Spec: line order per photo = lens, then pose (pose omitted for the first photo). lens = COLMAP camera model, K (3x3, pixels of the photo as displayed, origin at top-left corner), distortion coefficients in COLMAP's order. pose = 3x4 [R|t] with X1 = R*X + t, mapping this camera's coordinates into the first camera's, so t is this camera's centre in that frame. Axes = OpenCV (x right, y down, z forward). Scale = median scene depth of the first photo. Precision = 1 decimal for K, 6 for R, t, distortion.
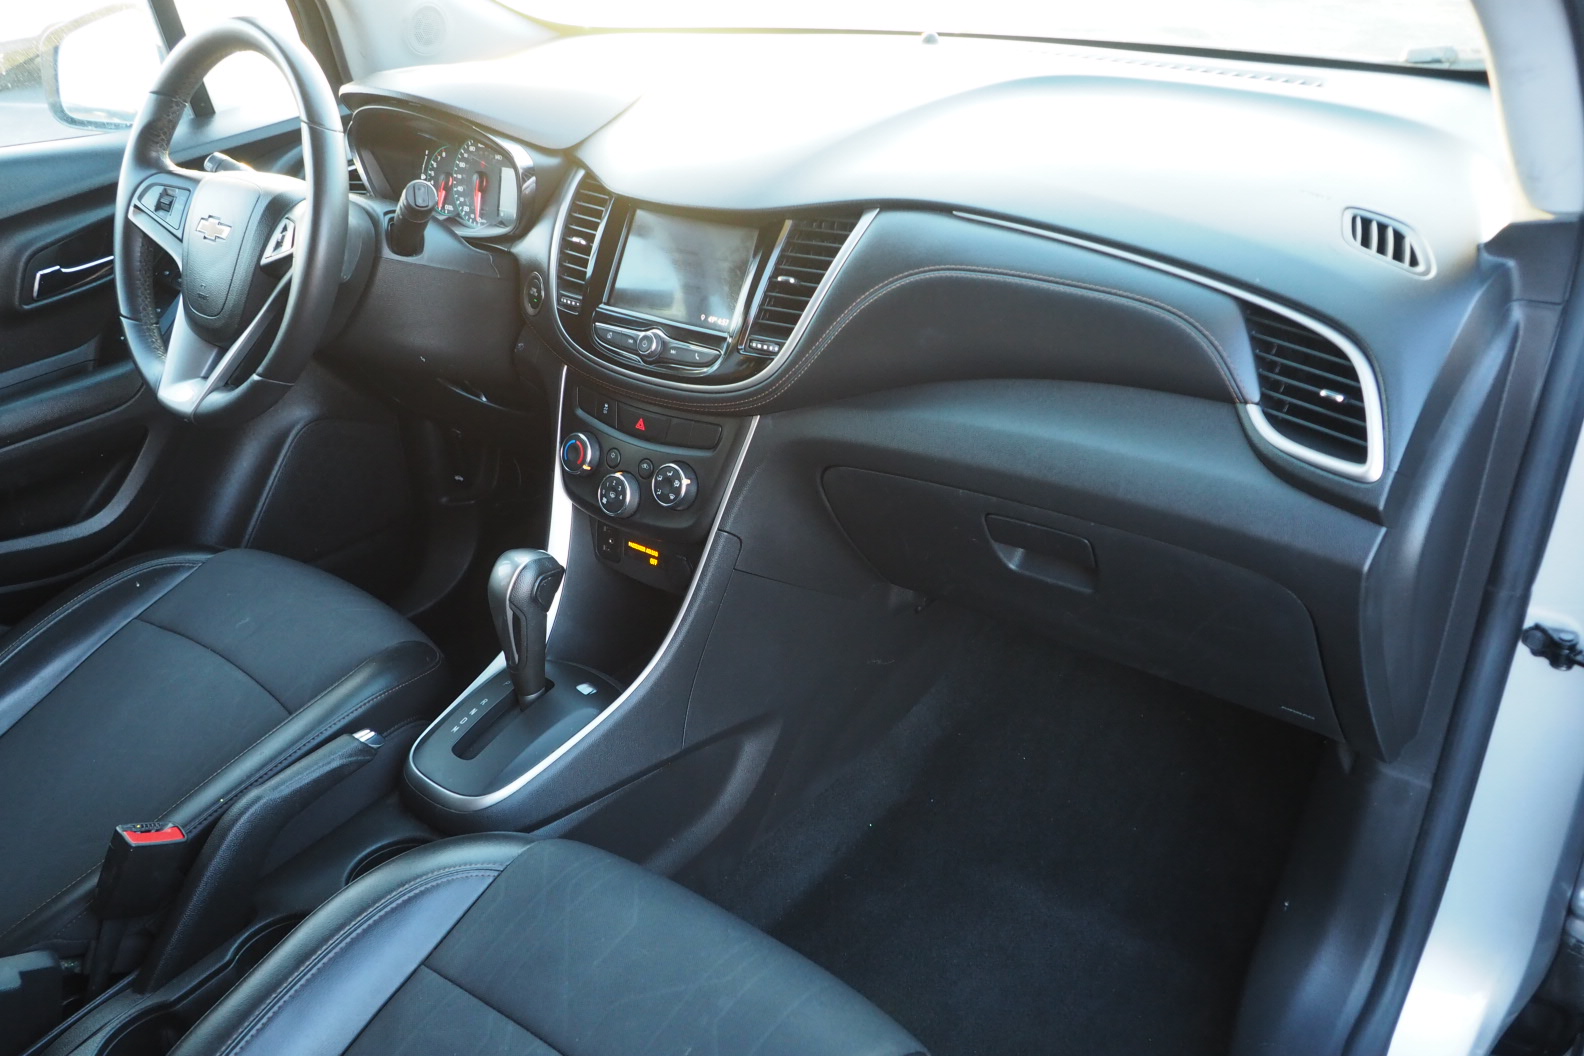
lens RADIAL K [[1214.9, 0, 792.0], [0, 1214.9, 528.0], [0, 0, 1]] dist [-0.024331, 0.001528]
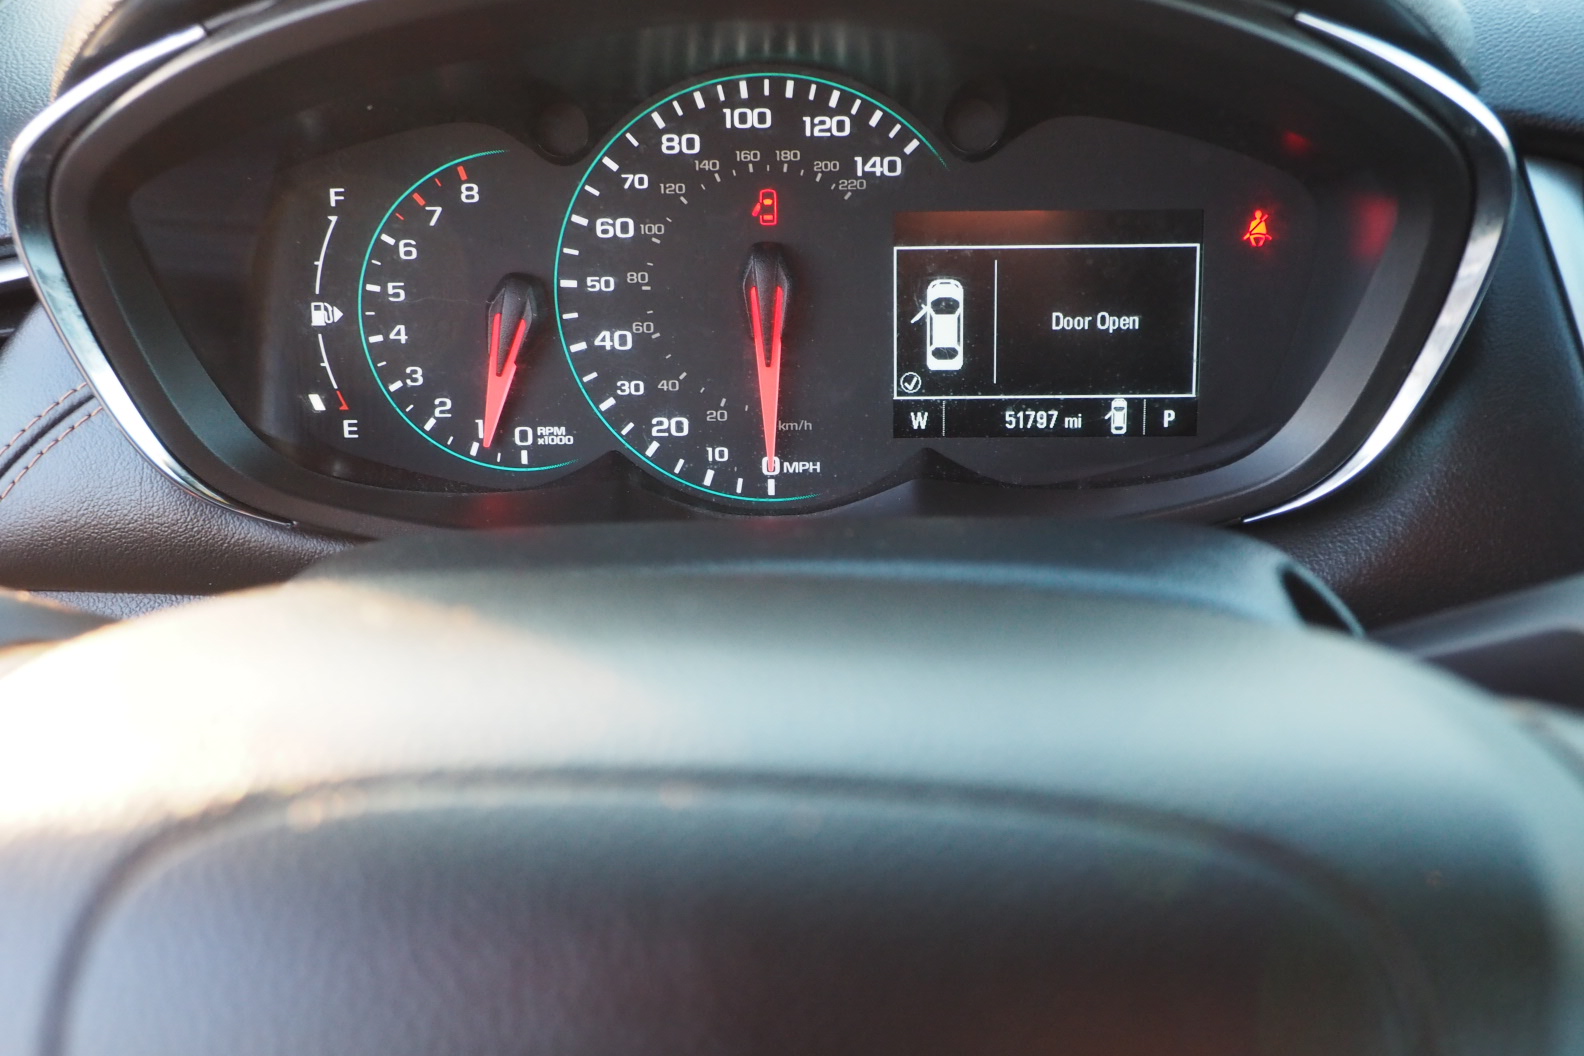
lens RADIAL K [[1753.5, 0, 792.0], [0, 1753.5, 528.0], [0, 0, 1]] dist [-0.014074, 0.006972]
pose [[0.797463, -0.249974, 0.549150, -0.501973], [0.265392, 0.962692, 0.052824, -0.303653], [-0.541868, 0.103615, 0.834052, 0.866524]]
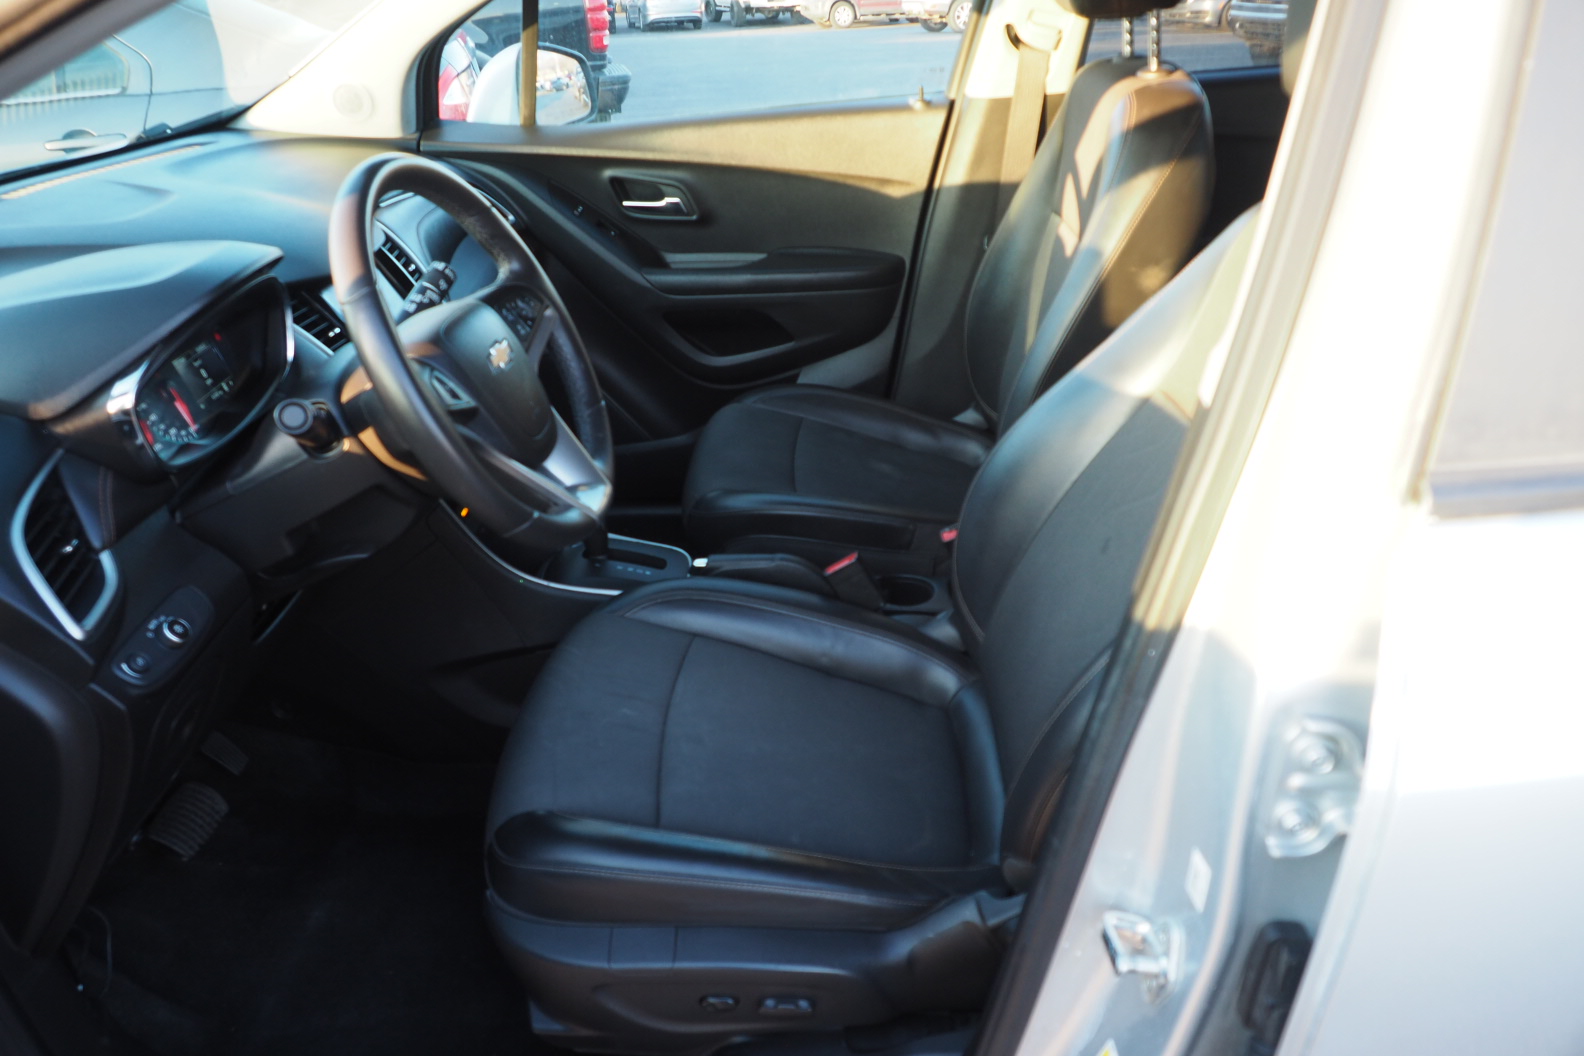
lens RADIAL K [[1132.9, 0, 792.7], [0, 1132.9, 531.6], [0, 0, 1]] dist [-0.034893, 0.005835]
pose [[-0.577992, -0.330291, 0.746212, -1.297116], [0.447774, 0.636105, 0.628386, -0.601242], [-0.682220, 0.697336, -0.219768, 1.095132]]
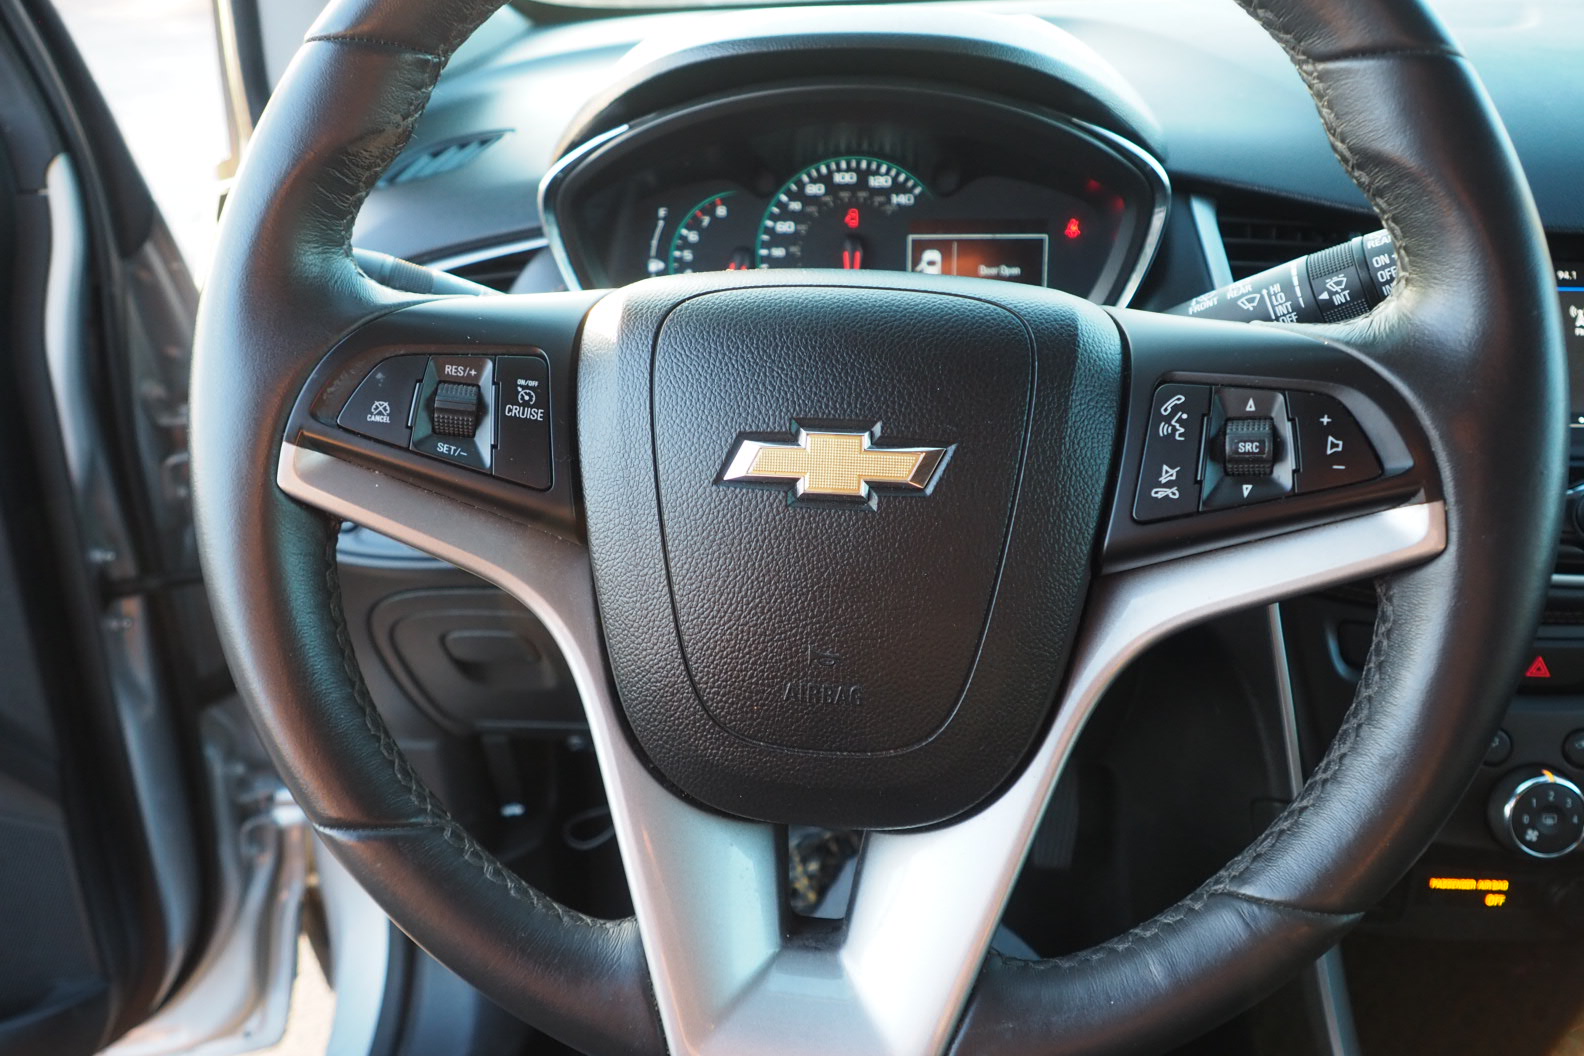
lens RADIAL K [[1132.9, 0, 792.7], [0, 1132.9, 531.6], [0, 0, 1]] dist [-0.034893, 0.005835]
pose [[0.833297, -0.231722, 0.501917, -0.608834], [0.248658, 0.967992, 0.034068, -0.234941], [-0.493746, 0.096417, 0.864245, 0.741376]]
